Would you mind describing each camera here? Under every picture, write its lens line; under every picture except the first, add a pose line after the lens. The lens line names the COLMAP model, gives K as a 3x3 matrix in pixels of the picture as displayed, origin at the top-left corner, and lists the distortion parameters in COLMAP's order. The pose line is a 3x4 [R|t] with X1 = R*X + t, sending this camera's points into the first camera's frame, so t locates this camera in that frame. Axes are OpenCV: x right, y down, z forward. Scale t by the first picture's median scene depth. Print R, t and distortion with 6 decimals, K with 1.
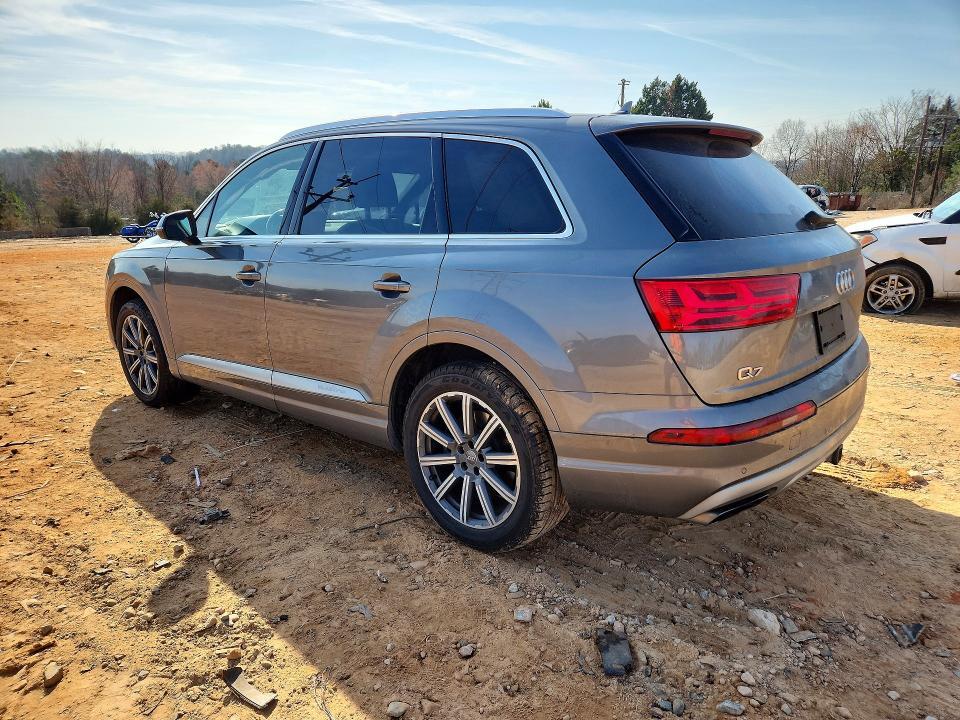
lens RADIAL K [[700.7, 0, 480.0], [0, 700.7, 360.0], [0, 0, 1]] dist [-0.002784, -0.001390]
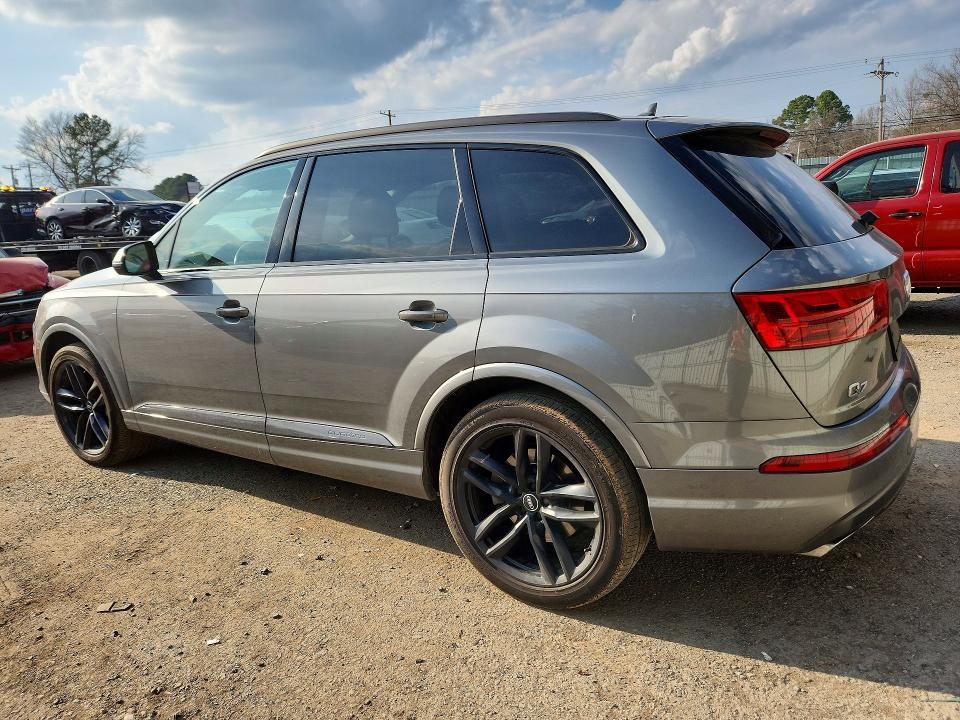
lens RADIAL K [[700.7, 0, 480.0], [0, 700.7, 360.0], [0, 0, 1]] dist [-0.002784, -0.001390]
pose [[0.988989, -0.067453, 0.131725, -0.175354], [0.069806, 0.997472, -0.013325, -0.032494], [-0.130493, 0.022373, 0.991197, 0.122145]]
